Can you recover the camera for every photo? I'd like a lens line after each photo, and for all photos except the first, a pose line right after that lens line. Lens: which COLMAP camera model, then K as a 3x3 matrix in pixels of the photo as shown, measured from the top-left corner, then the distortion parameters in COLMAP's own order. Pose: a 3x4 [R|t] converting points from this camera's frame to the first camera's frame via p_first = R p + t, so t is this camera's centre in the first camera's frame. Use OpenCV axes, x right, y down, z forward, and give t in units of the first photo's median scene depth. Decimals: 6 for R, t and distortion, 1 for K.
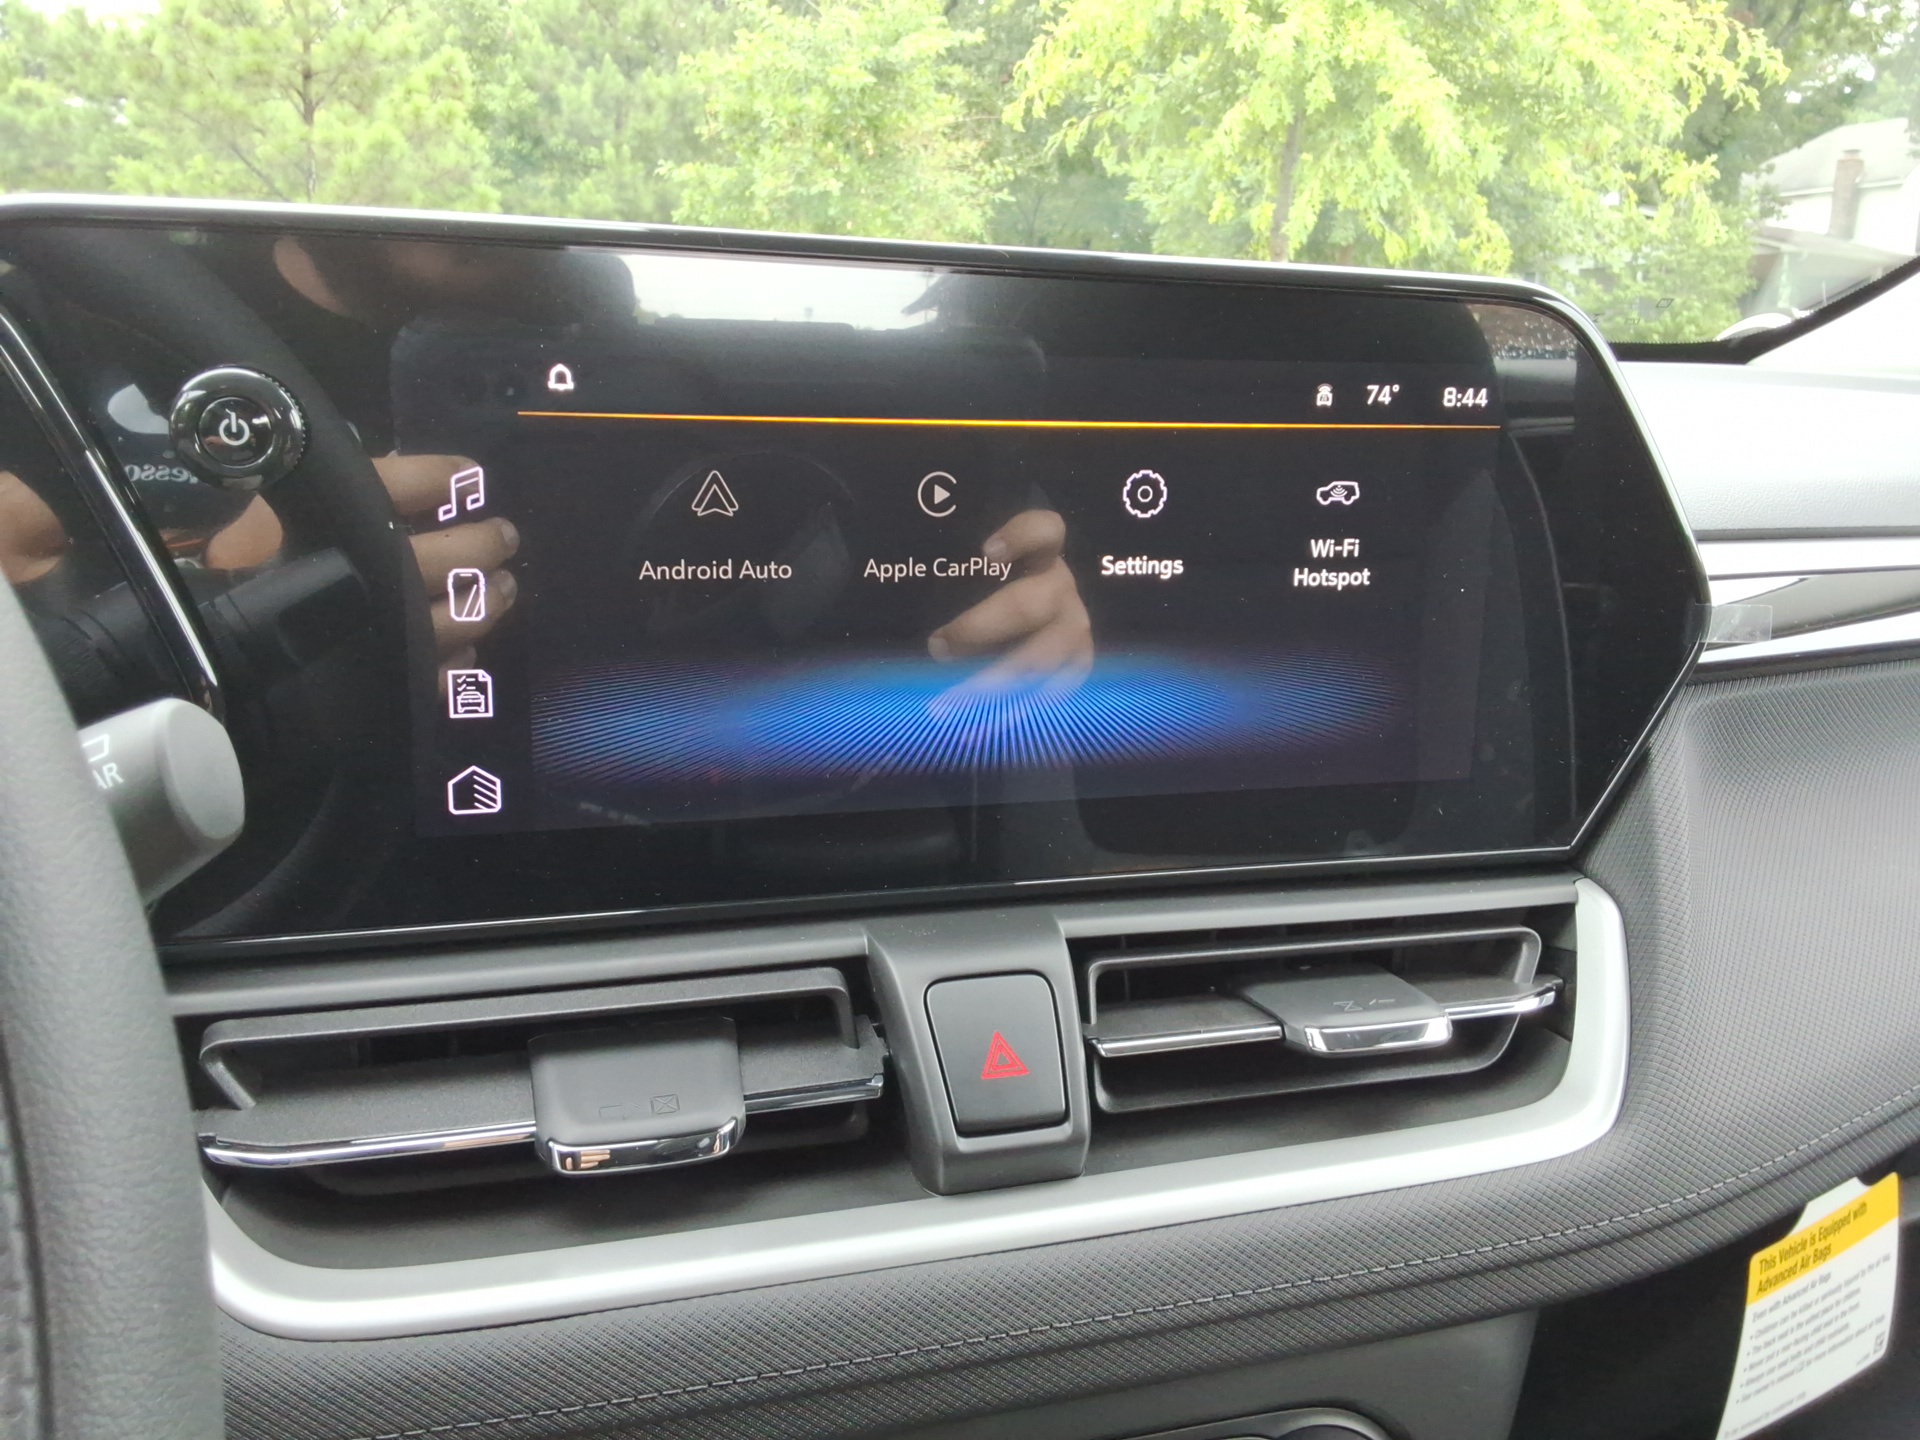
lens RADIAL K [[1544.5, 0, 982.7], [0, 1544.5, 713.3], [0, 0, 1]] dist [0.093168, -0.152805]
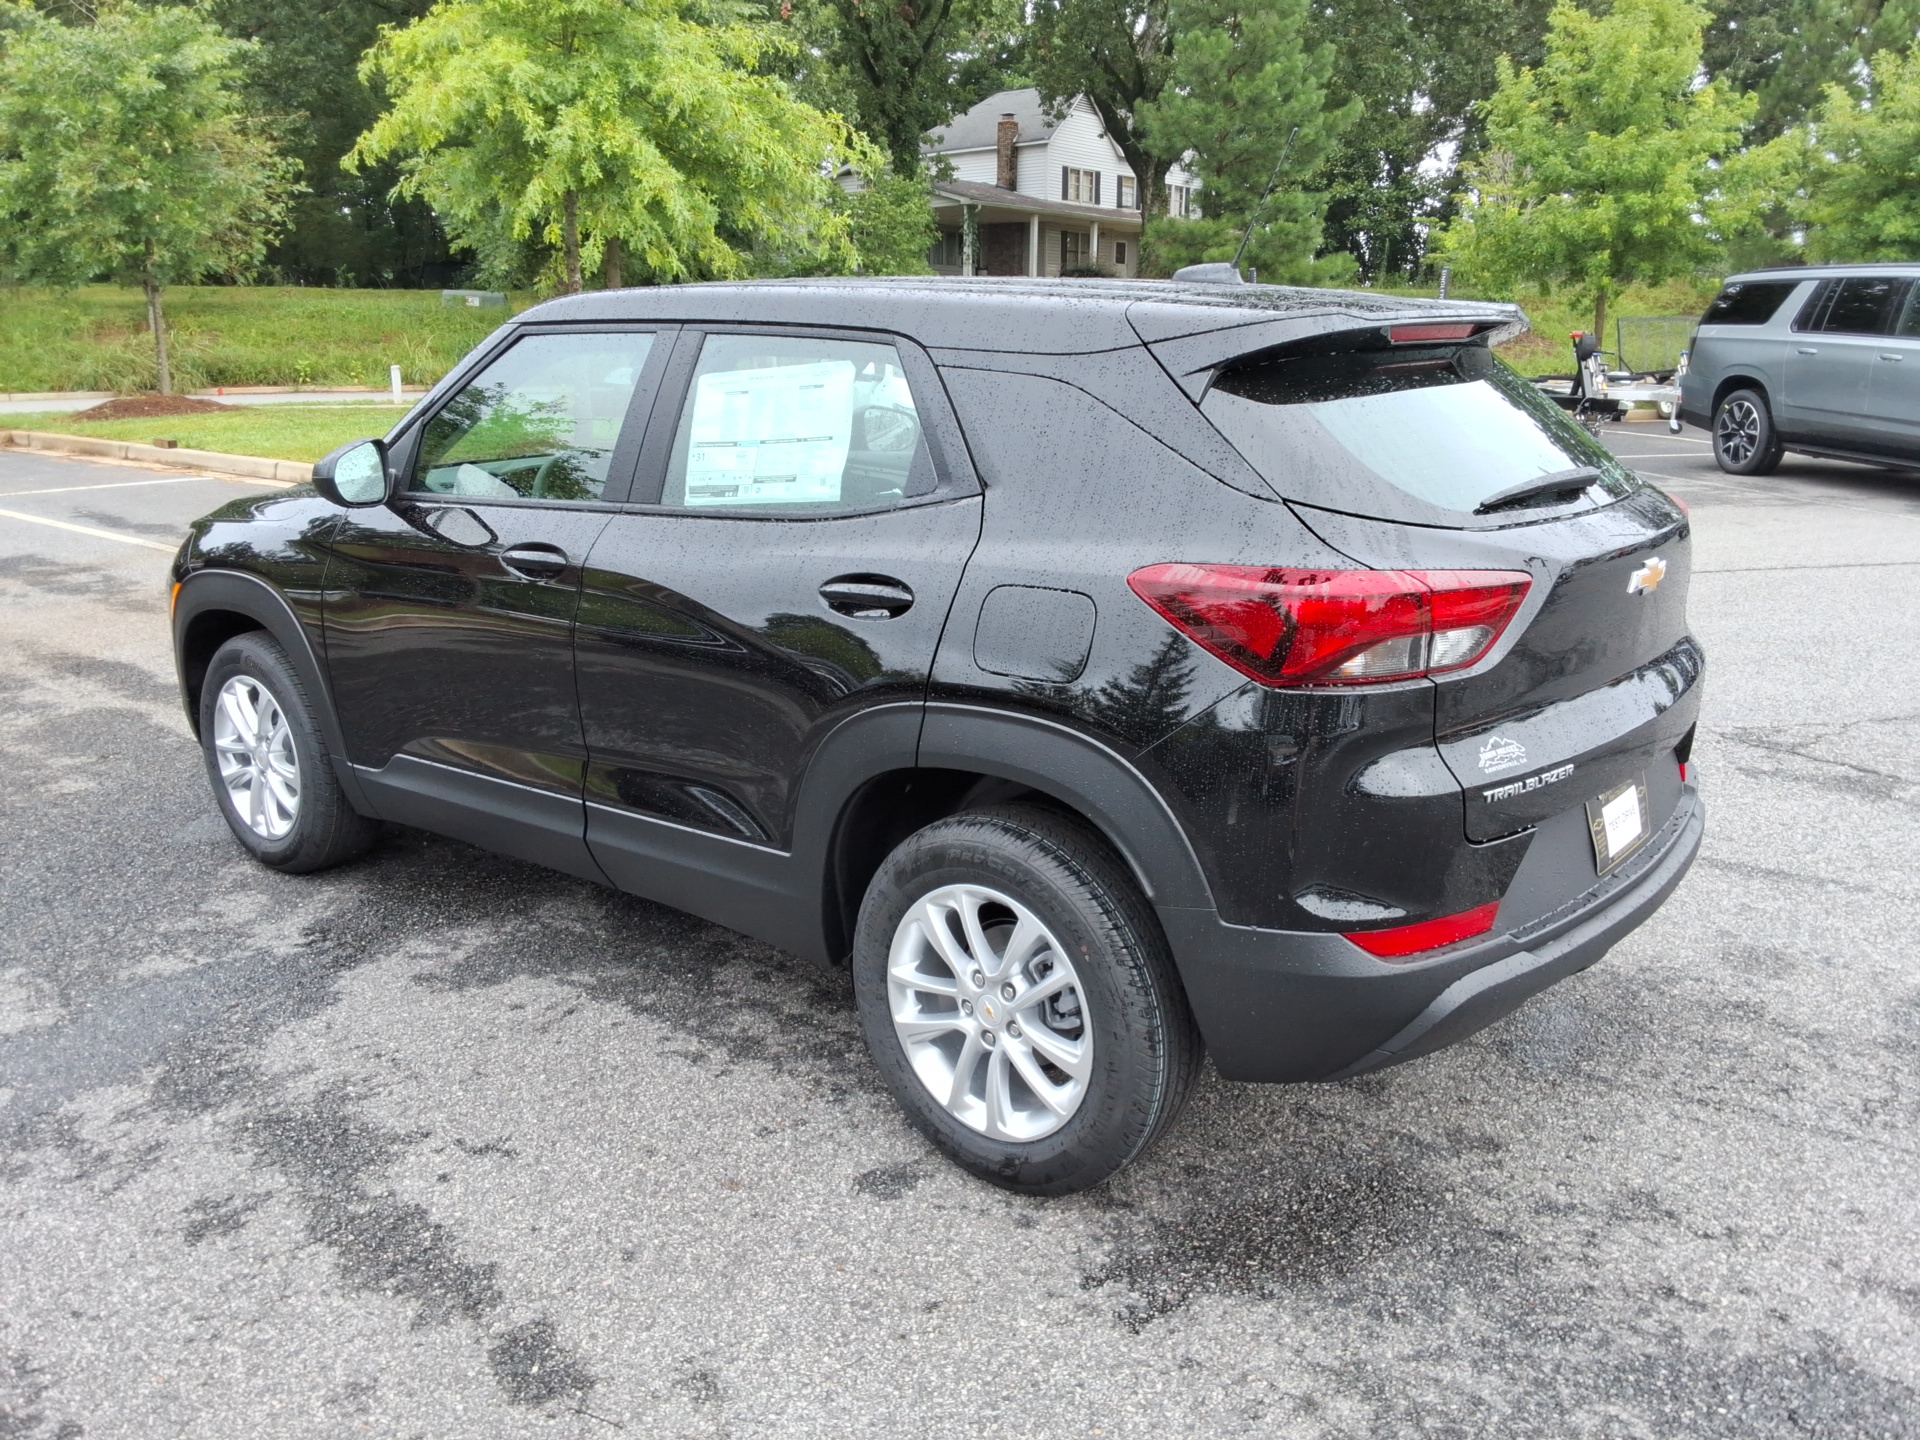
lens RADIAL K [[1540.6, 0, 971.7], [0, 1540.6, 712.0], [0, 0, 1]] dist [0.102846, -0.158015]
pose [[0.902083, -0.138792, 0.408636, -0.068014], [0.120813, 0.990230, 0.069629, 0.025184], [-0.414308, -0.013442, 0.910038, -0.252553]]
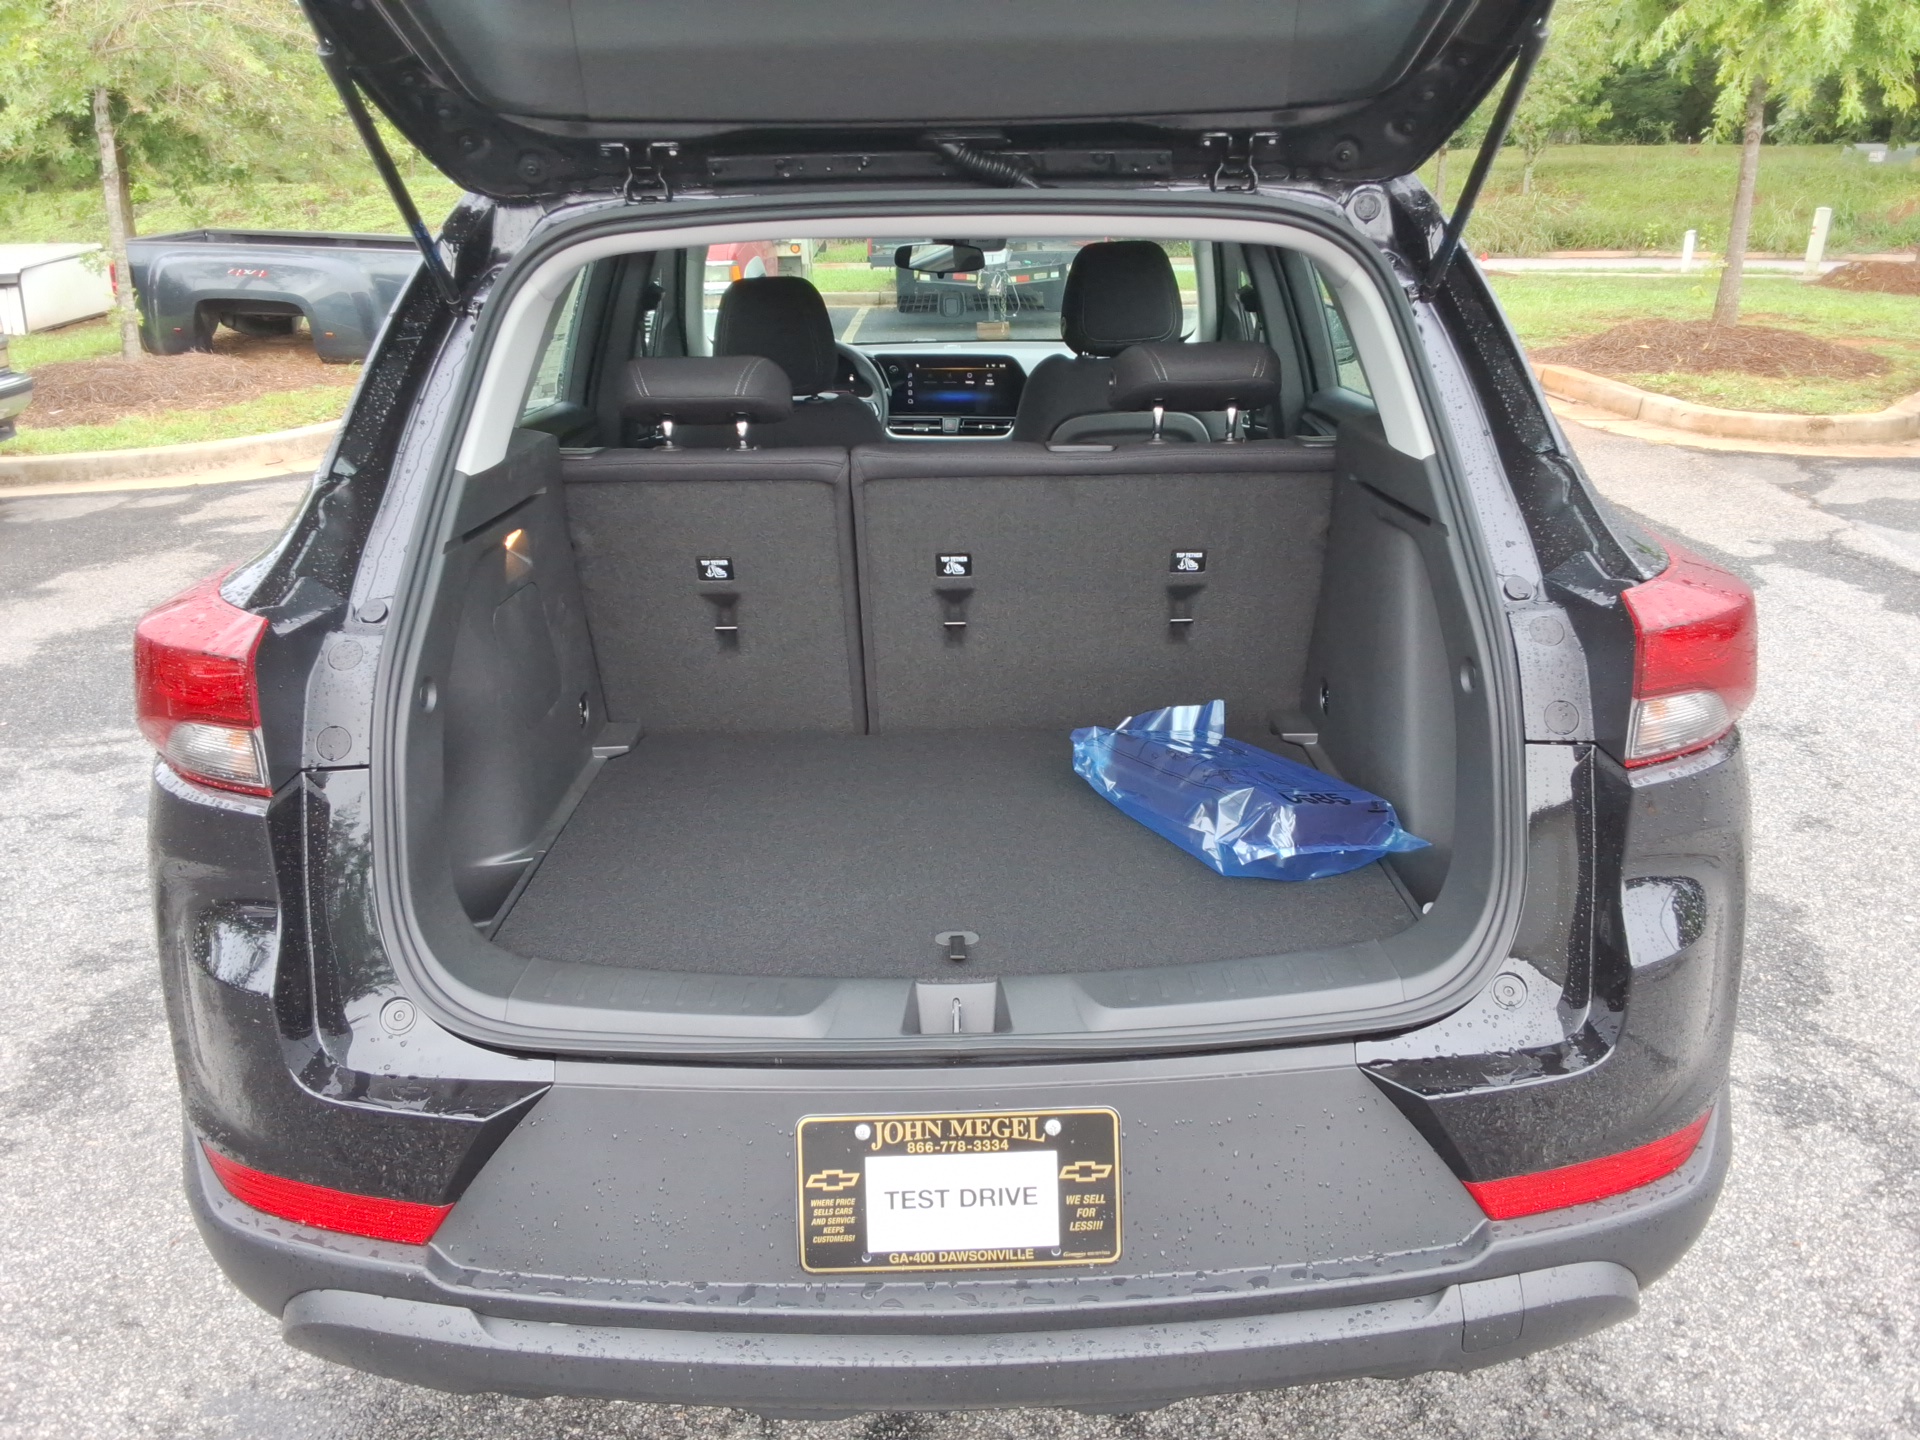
lens RADIAL K [[1540.6, 0, 971.7], [0, 1540.6, 712.0], [0, 0, 1]] dist [0.102846, -0.158015]
pose [[0.909488, 0.091447, -0.405547, 0.104966], [-0.046963, 0.991863, 0.118334, 0.019865], [0.413069, -0.088578, 0.906382, -0.200422]]
